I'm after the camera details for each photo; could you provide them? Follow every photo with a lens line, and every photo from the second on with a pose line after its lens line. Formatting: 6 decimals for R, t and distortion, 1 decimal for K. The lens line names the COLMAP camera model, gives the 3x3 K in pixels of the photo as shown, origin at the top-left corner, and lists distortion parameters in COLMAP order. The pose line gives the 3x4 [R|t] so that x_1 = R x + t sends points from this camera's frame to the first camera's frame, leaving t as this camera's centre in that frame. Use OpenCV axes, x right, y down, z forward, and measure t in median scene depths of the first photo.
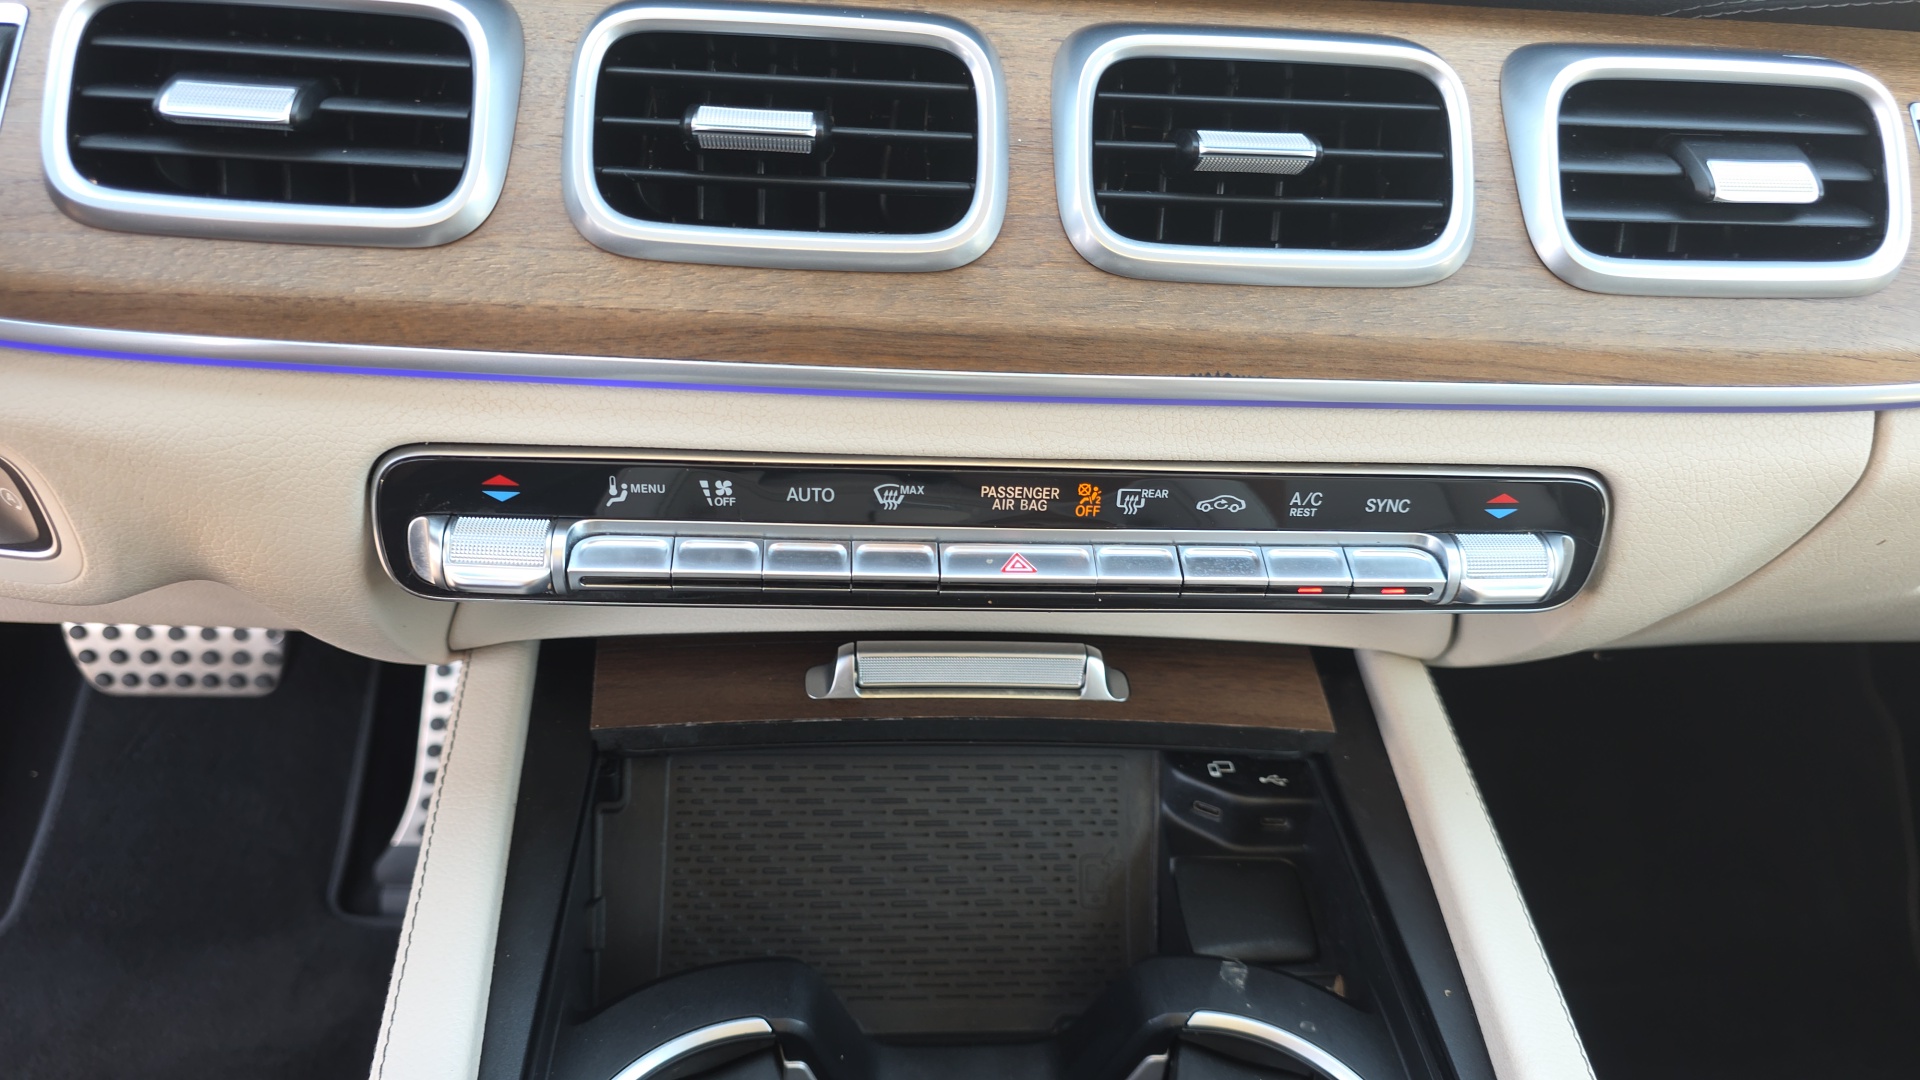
lens RADIAL K [[1306.1, 0, 953.9], [0, 1306.1, 540.4], [0, 0, 1]] dist [0.060539, -0.064413]
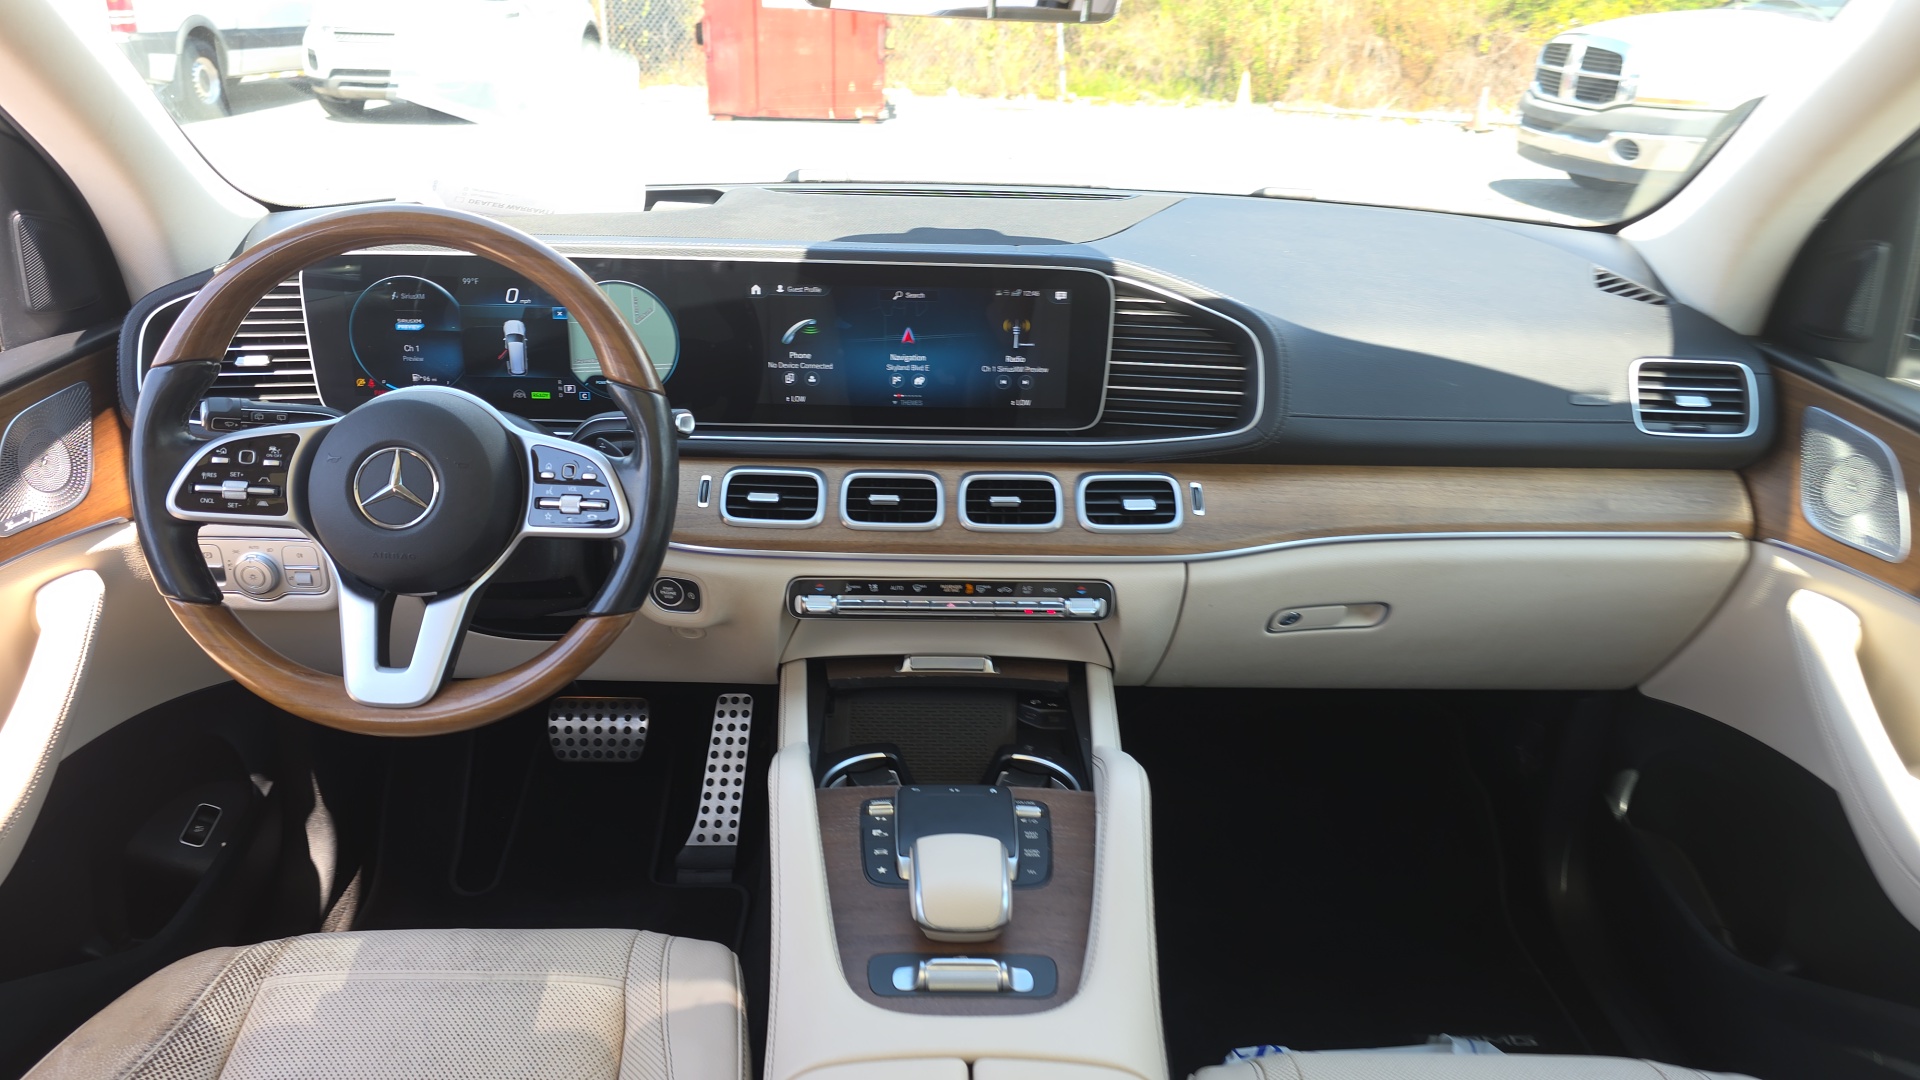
lens RADIAL K [[1306.1, 0, 937.1], [0, 1306.1, 519.1], [0, 0, 1]] dist [0.060539, -0.064413]
pose [[0.997685, -0.029031, -0.061500, 0.253193], [0.011281, 0.962426, -0.271309, 0.815980], [0.067066, 0.269987, 0.960526, -2.756417]]
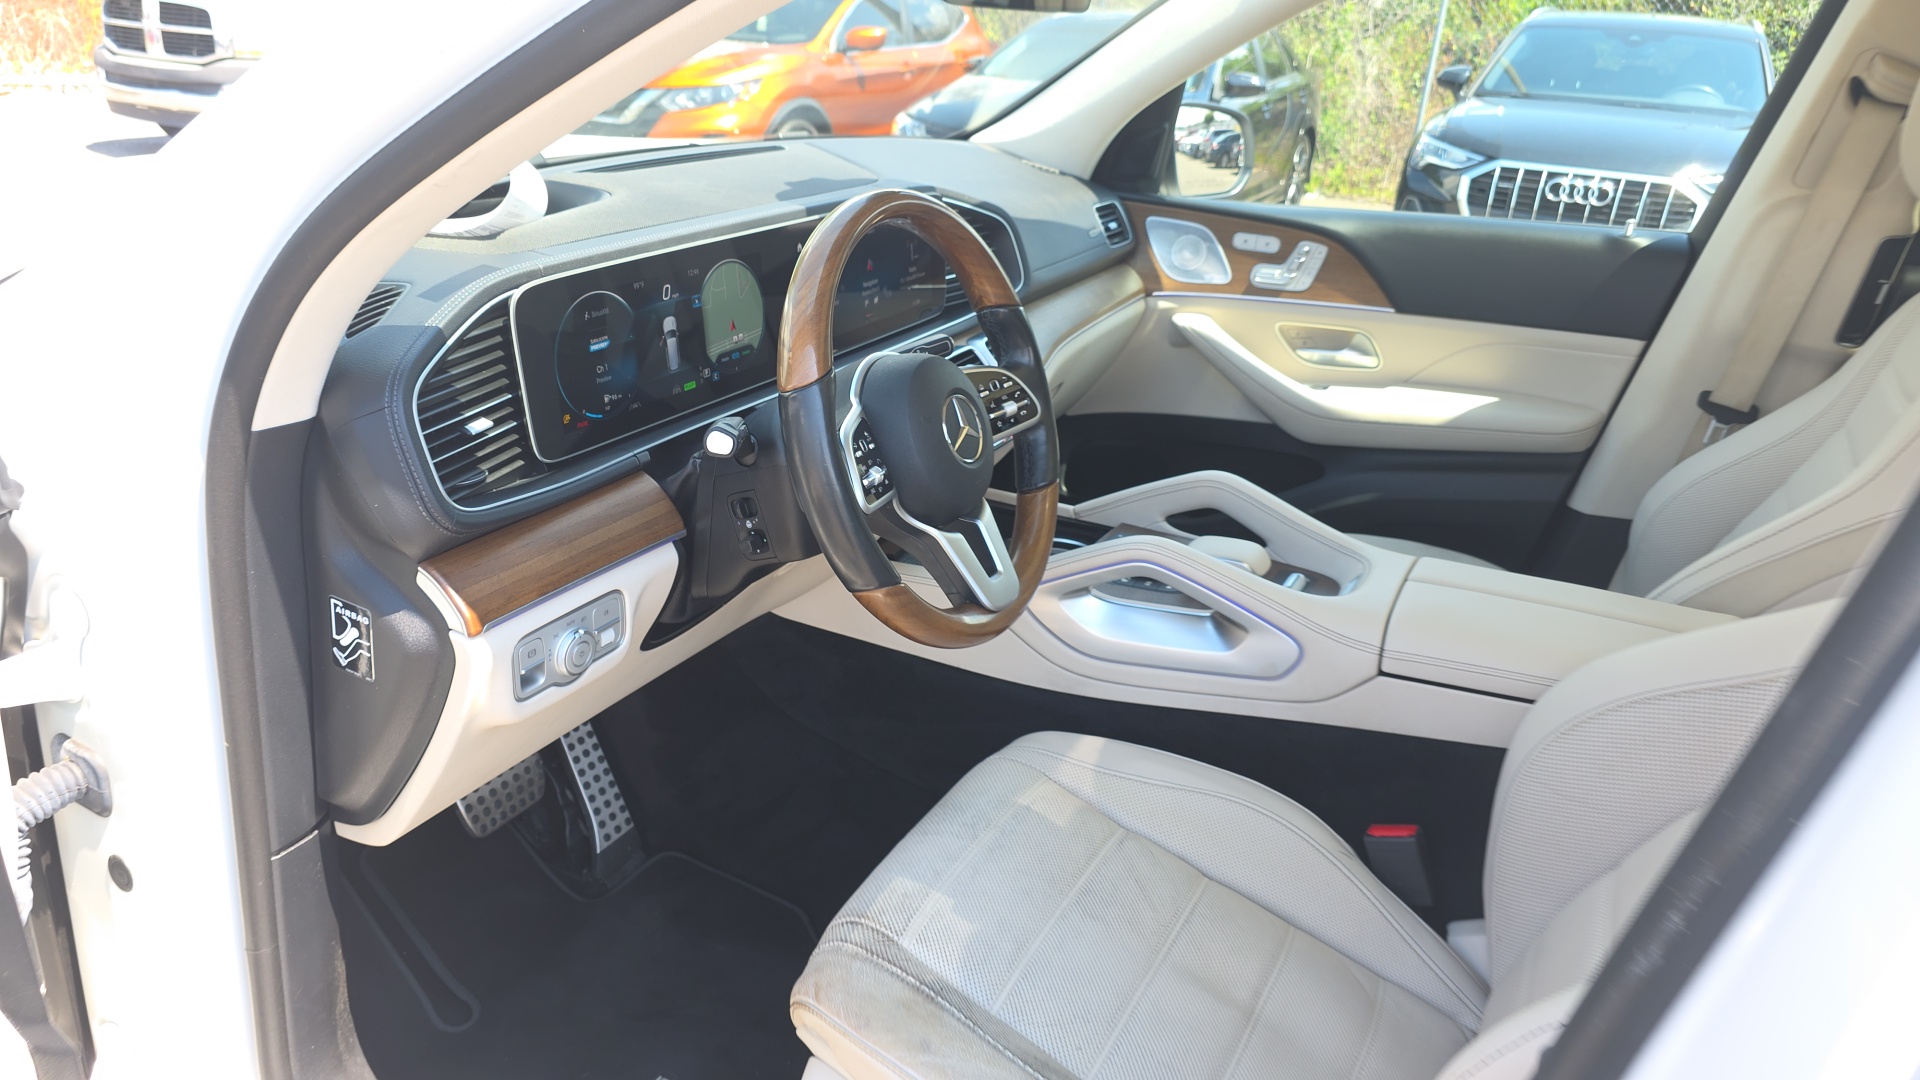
lens RADIAL K [[1306.1, 0, 910.6], [0, 1306.1, 505.1], [0, 0, 1]] dist [0.060539, -0.064413]
pose [[0.537672, -0.355051, 0.764754, -4.059341], [0.514477, 0.856746, 0.036049, -0.127412], [-0.667999, 0.374066, 0.643314, -2.013604]]
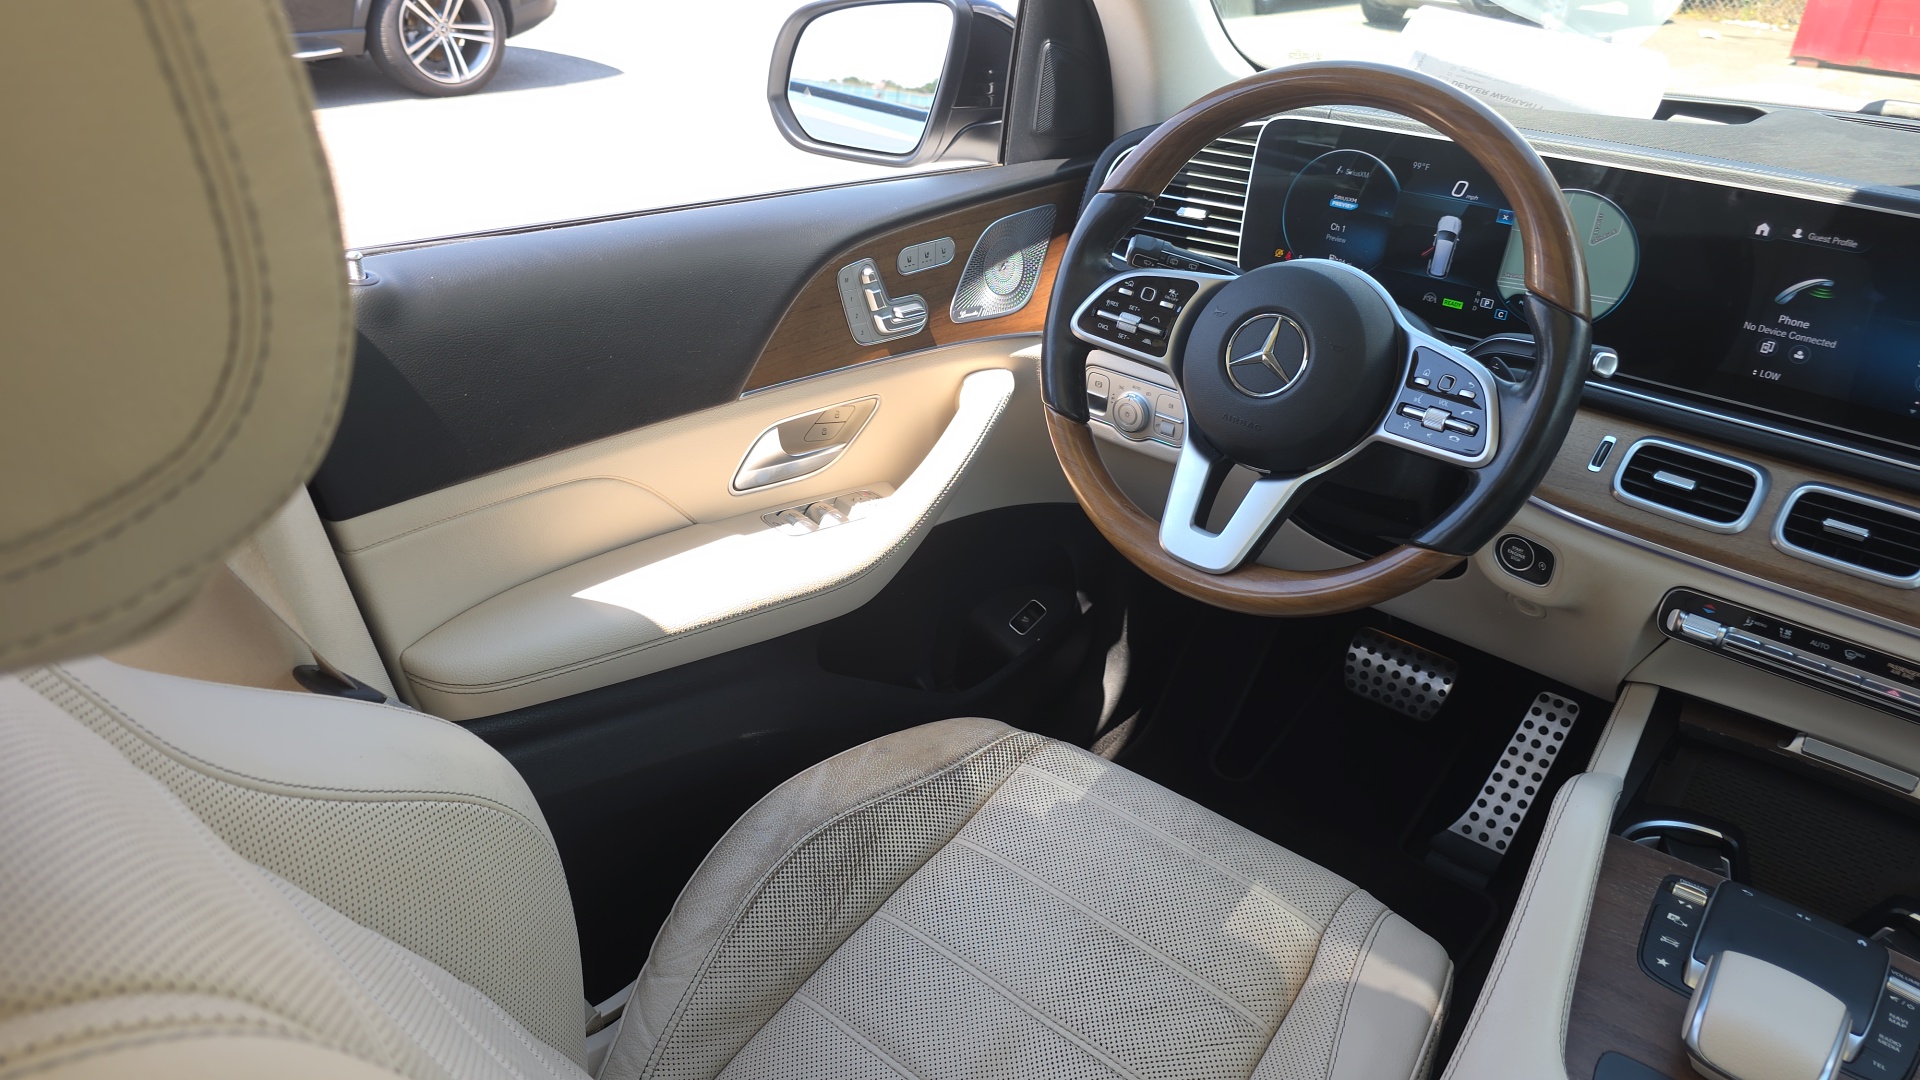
lens RADIAL K [[1306.1, 0, 944.6], [0, 1306.1, 541.5], [0, 0, 1]] dist [0.060539, -0.064413]
pose [[0.726847, 0.286836, -0.624034, 0.255082], [-0.419058, 0.905094, -0.072076, 0.800028], [0.544135, 0.313895, 0.778066, -2.487801]]
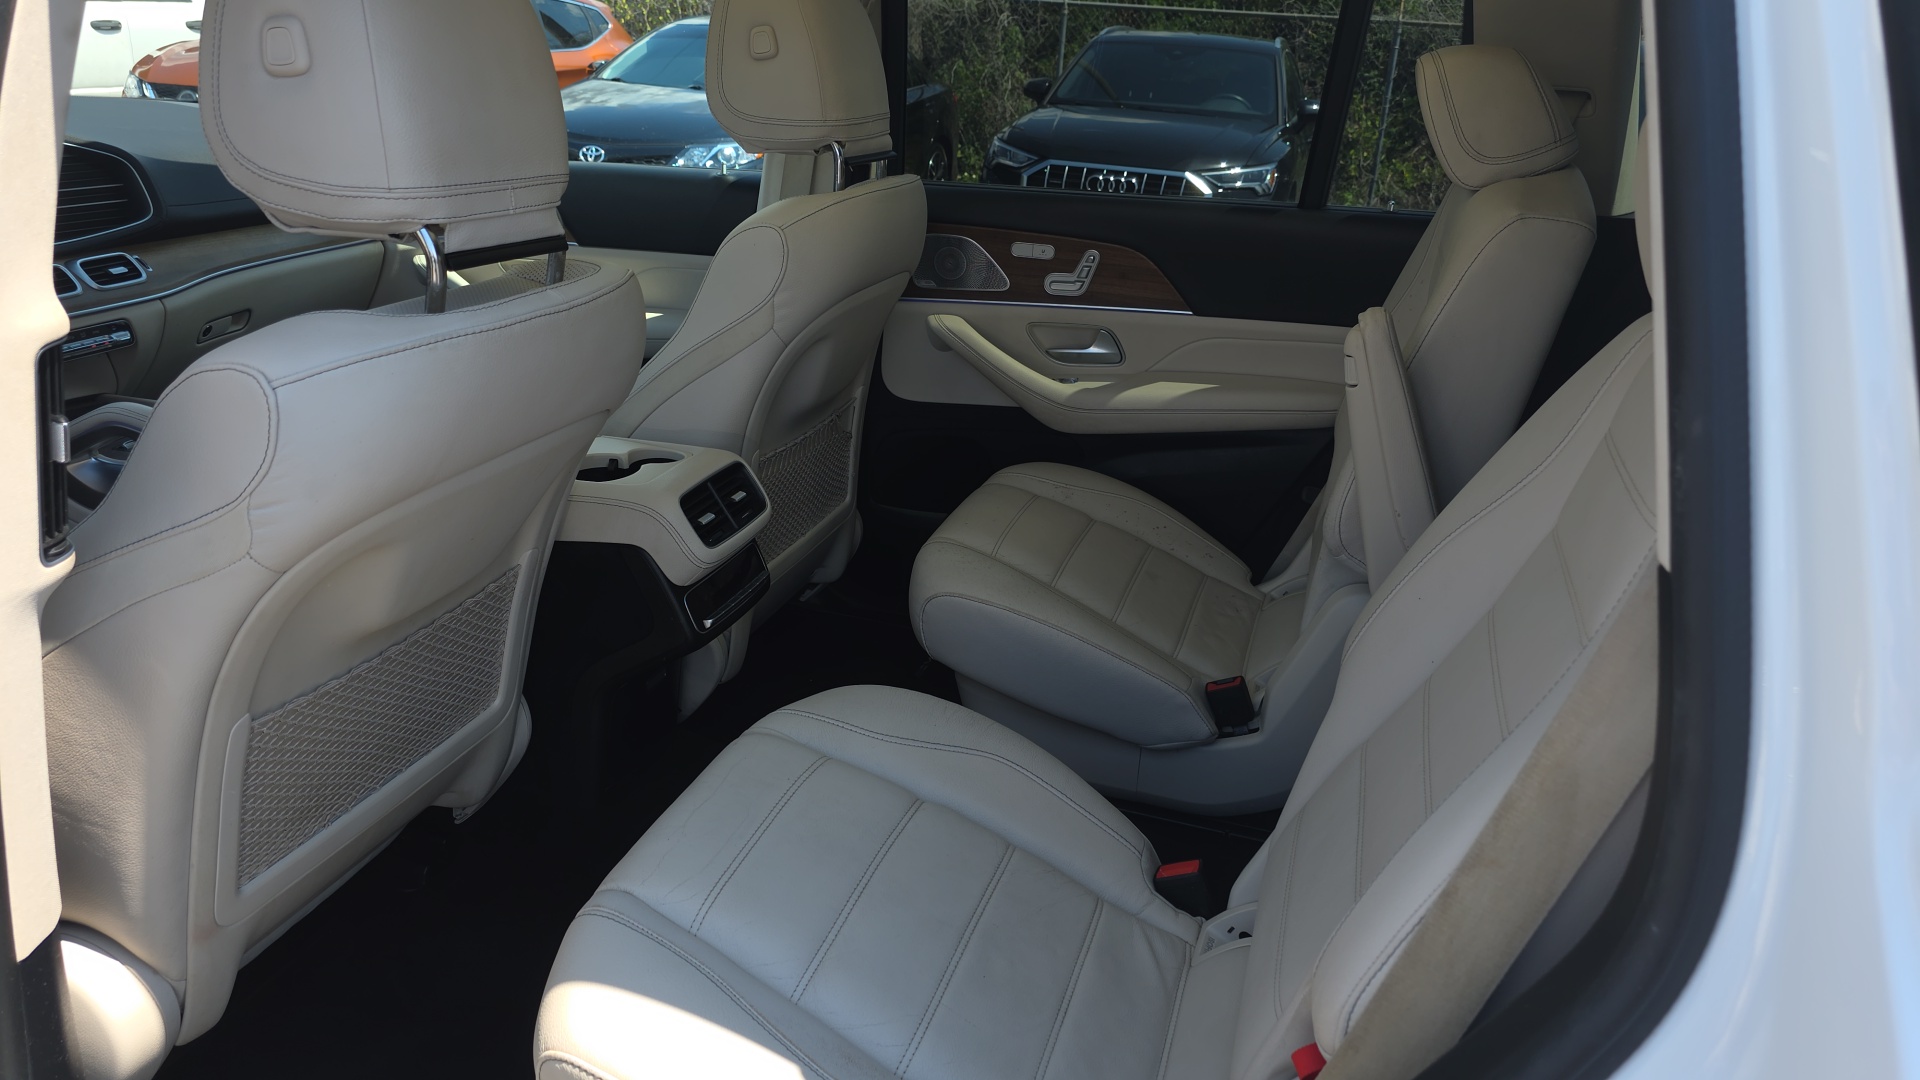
lens RADIAL K [[1306.1, 0, 1007.3], [0, 1306.1, 529.5], [0, 0, 1]] dist [0.060539, -0.064413]
pose [[0.325468, -0.389124, 0.861773, -3.972840], [0.558967, 0.814274, 0.156570, 2.135661], [-0.762645, 0.430744, 0.482527, -4.795113]]
